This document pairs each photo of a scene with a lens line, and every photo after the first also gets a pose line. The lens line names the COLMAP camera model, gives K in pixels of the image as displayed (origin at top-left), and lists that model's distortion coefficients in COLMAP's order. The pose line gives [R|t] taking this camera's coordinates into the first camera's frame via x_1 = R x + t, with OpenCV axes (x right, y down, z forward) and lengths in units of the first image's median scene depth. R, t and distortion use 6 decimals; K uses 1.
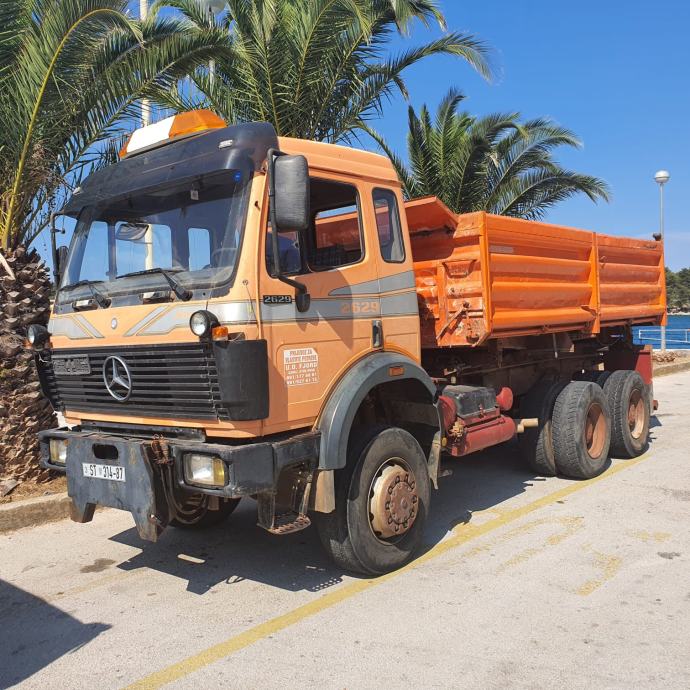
lens RADIAL K [[717.9, 0, 340.8], [0, 717.9, 340.3], [0, 0, 1]] dist [0.009204, 0.000000]
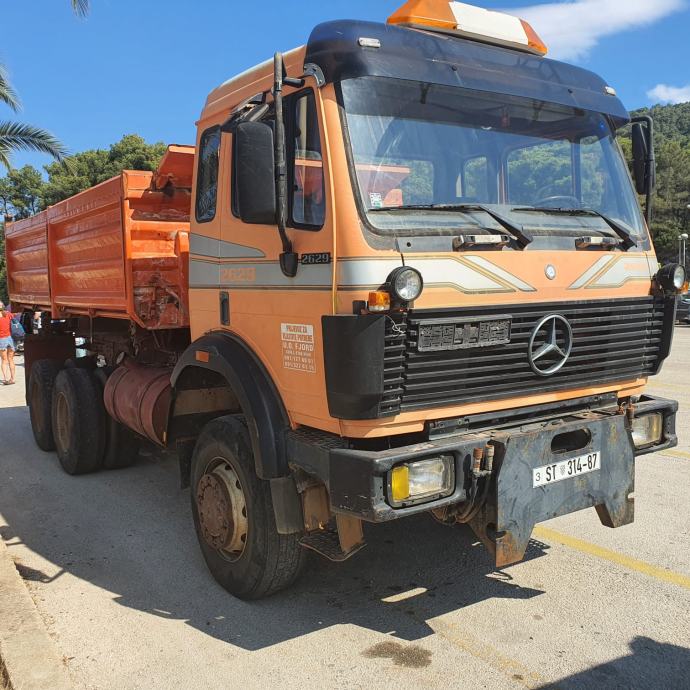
lens RADIAL K [[717.9, 0, 338.5], [0, 717.9, 351.7], [0, 0, 1]] dist [0.009204, 0.000000]
pose [[0.270212, -0.039581, 0.961987, -1.092792], [0.030603, 0.999003, 0.032508, 0.028602], [-0.962314, 0.020655, 0.271154, 1.005880]]
